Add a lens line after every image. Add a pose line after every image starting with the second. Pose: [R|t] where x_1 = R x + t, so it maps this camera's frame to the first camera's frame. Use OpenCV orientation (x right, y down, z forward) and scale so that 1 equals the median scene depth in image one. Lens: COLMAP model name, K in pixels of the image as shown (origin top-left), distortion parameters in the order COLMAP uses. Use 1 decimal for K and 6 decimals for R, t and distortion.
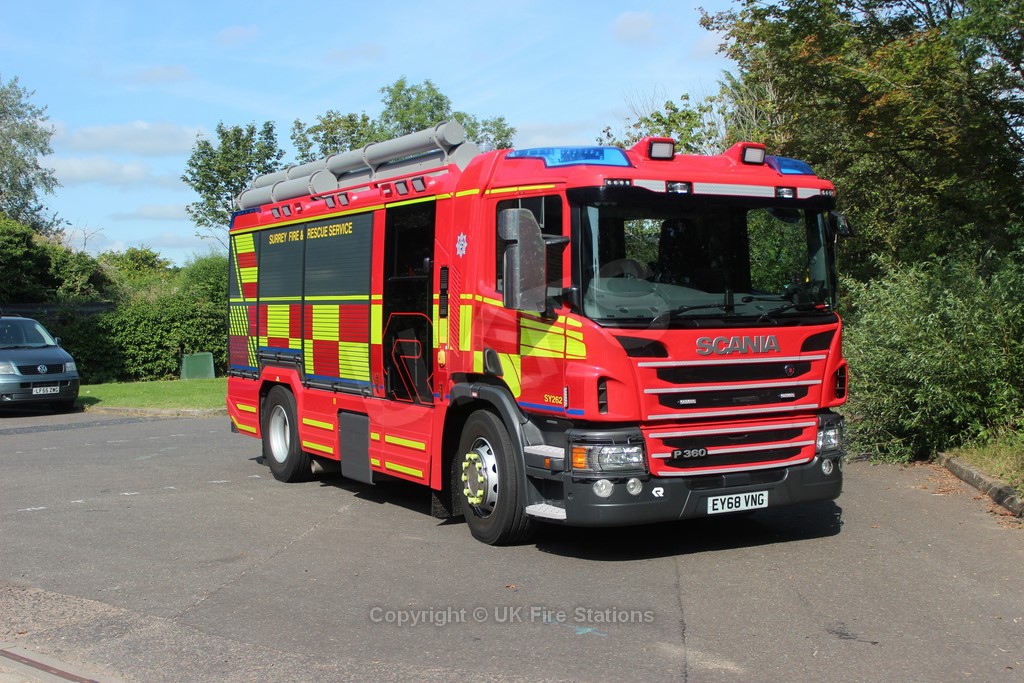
lens RADIAL K [[1277.7, 0, 512.0], [0, 1277.7, 341.5], [0, 0, 1]] dist [-0.044907, -0.058520]
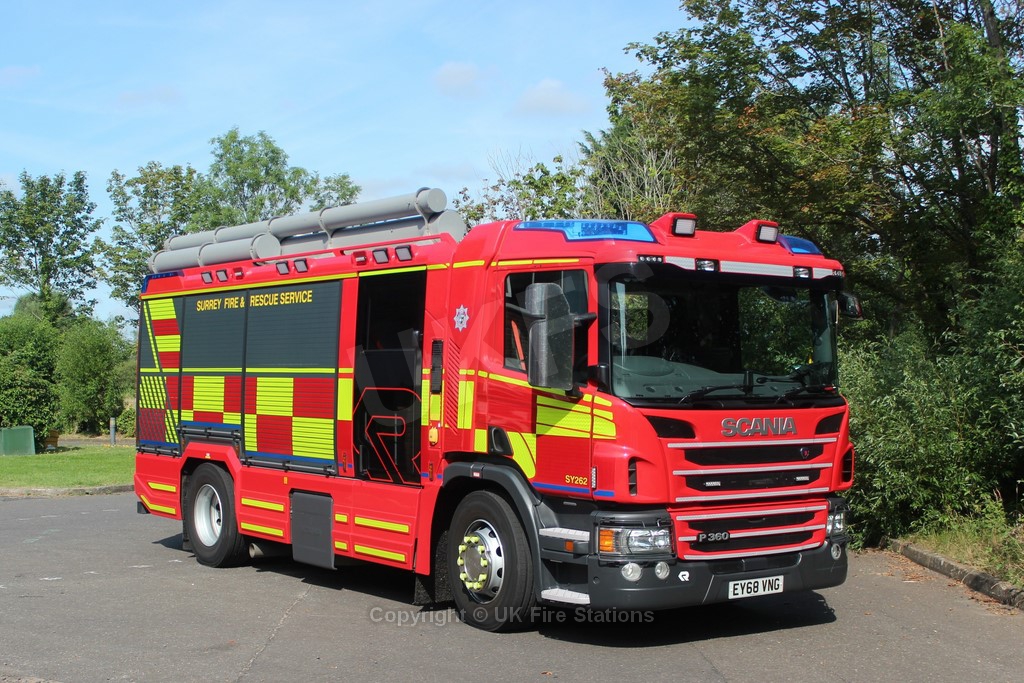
lens RADIAL K [[1407.3, 0, 430.8], [0, 1407.3, 384.9], [0, 0, 1]] dist [-0.079264, -0.025377]
pose [[0.996150, 0.016131, 0.086166, -0.154182], [-0.014039, 0.999593, -0.024824, 0.000946], [-0.086531, 0.023519, 0.995972, -0.047959]]
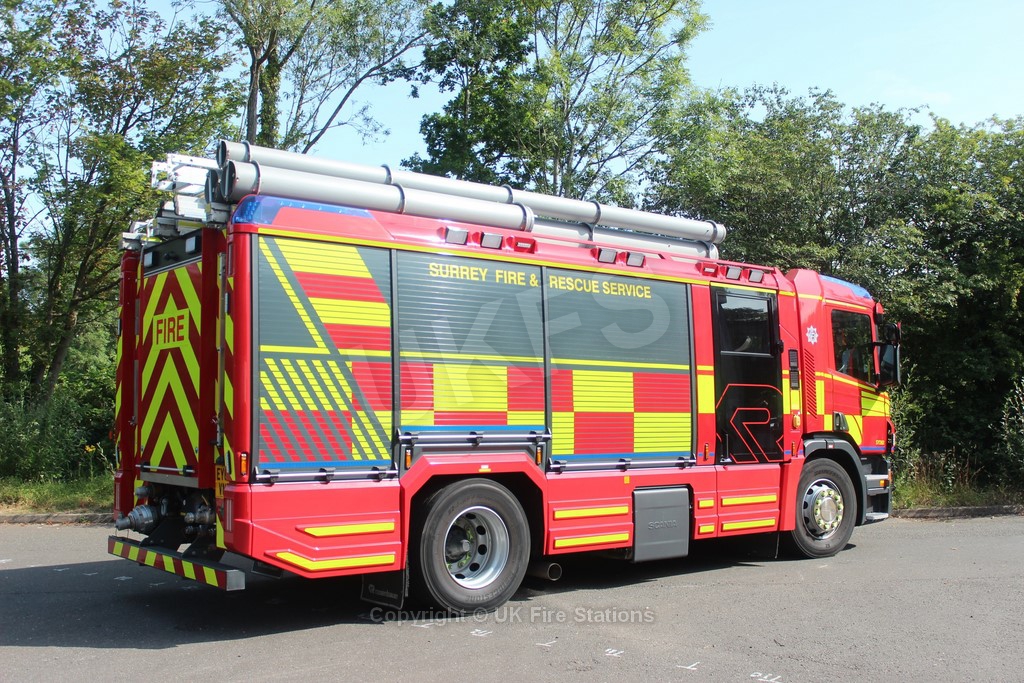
lens RADIAL K [[1084.1, 0, 515.3], [0, 1084.1, 383.9], [0, 0, 1]] dist [-0.105597, 0.012541]
pose [[-0.159331, 0.053070, 0.985798, -1.099121], [0.038746, 0.998121, -0.047471, 0.016032], [-0.986465, 0.030632, -0.161087, 1.502379]]
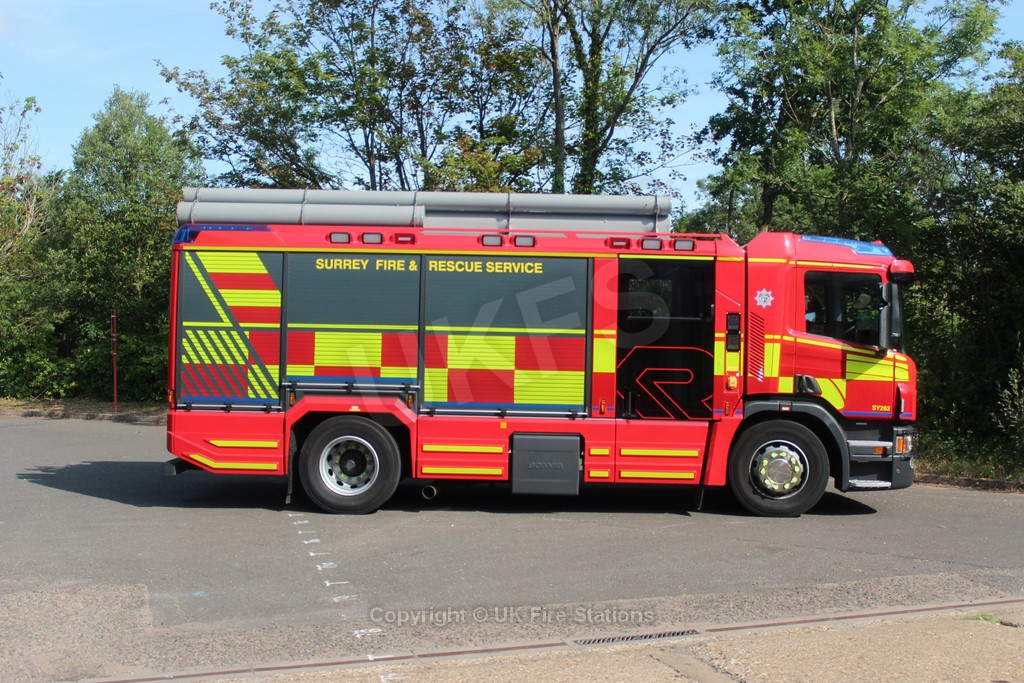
lens RADIAL K [[1188.2, 0, 510.0], [0, 1188.2, 379.5], [0, 0, 1]] dist [-0.101027, -0.000180]
pose [[0.497559, 0.002387, 0.867427, -1.268068], [0.000642, 0.999995, -0.003121, 0.013901], [-0.867430, 0.002110, 0.497555, 0.620271]]
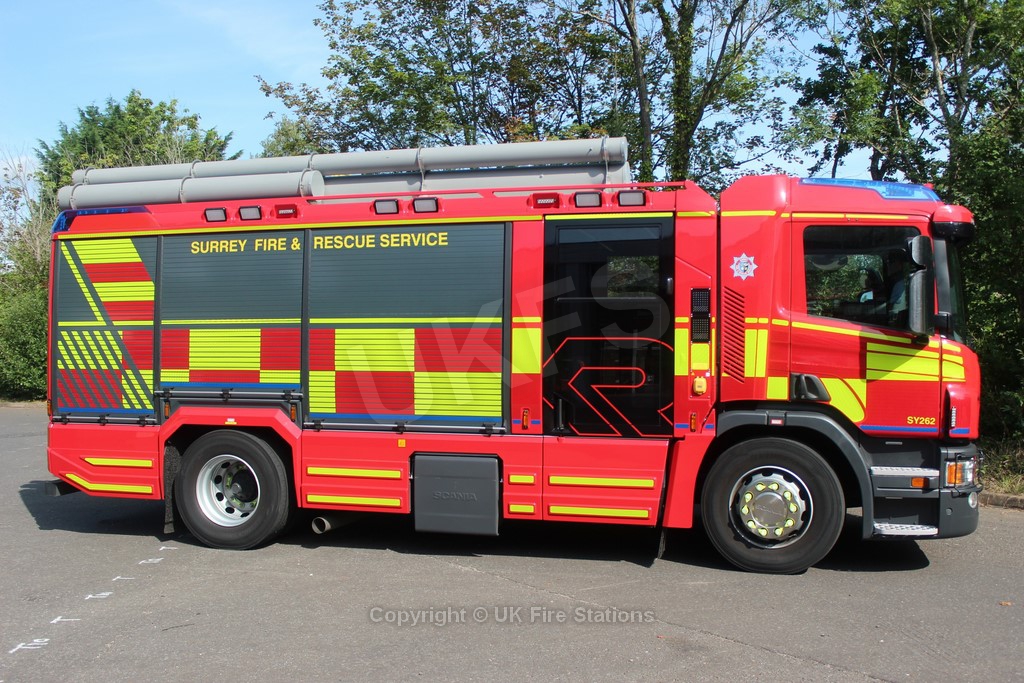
lens RADIAL K [[968.0, 0, 512.0], [0, 968.0, 378.8], [0, 0, 1]] dist [-0.136776, 0.112630]
pose [[0.694437, -0.005388, 0.719533, -0.686005], [0.011003, 0.999935, -0.003131, 0.008863], [-0.719469, 0.010091, 0.694451, 0.634463]]
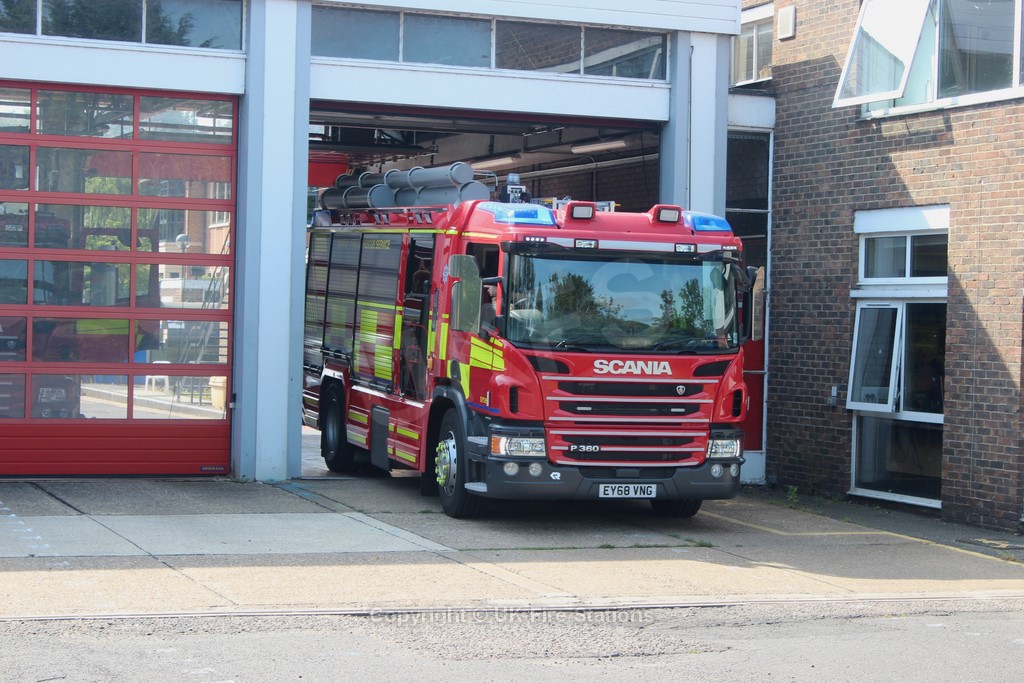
lens RADIAL K [[2479.6, 0, 639.4], [0, 2479.6, 342.2], [0, 0, 1]] dist [0.029920, 0.292427]
pose [[0.986978, 0.057995, -0.150033, 0.510549], [-0.057789, 0.998312, 0.005741, -0.034220], [0.150113, 0.003003, 0.988664, -1.338588]]
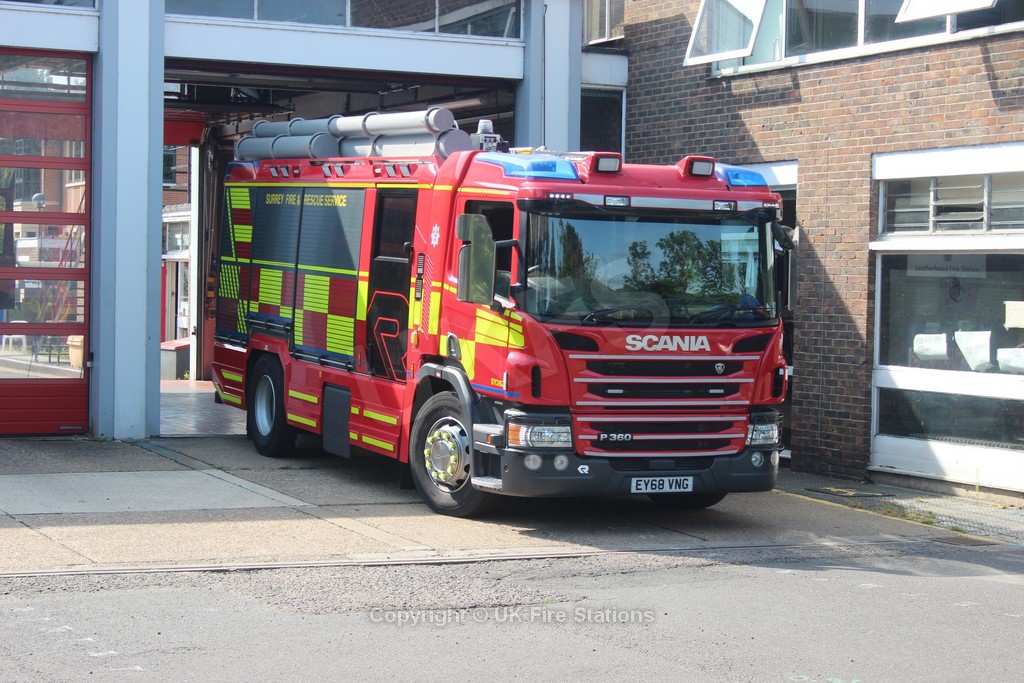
lens RADIAL K [[2160.9, 0, 511.6], [0, 2160.9, 320.8], [0, 0, 1]] dist [0.043431, 0.219711]
pose [[0.995104, 0.052315, -0.083857, 0.182688], [-0.050970, 0.998536, 0.018094, -0.040311], [0.084681, -0.013731, 0.996314, -0.816413]]
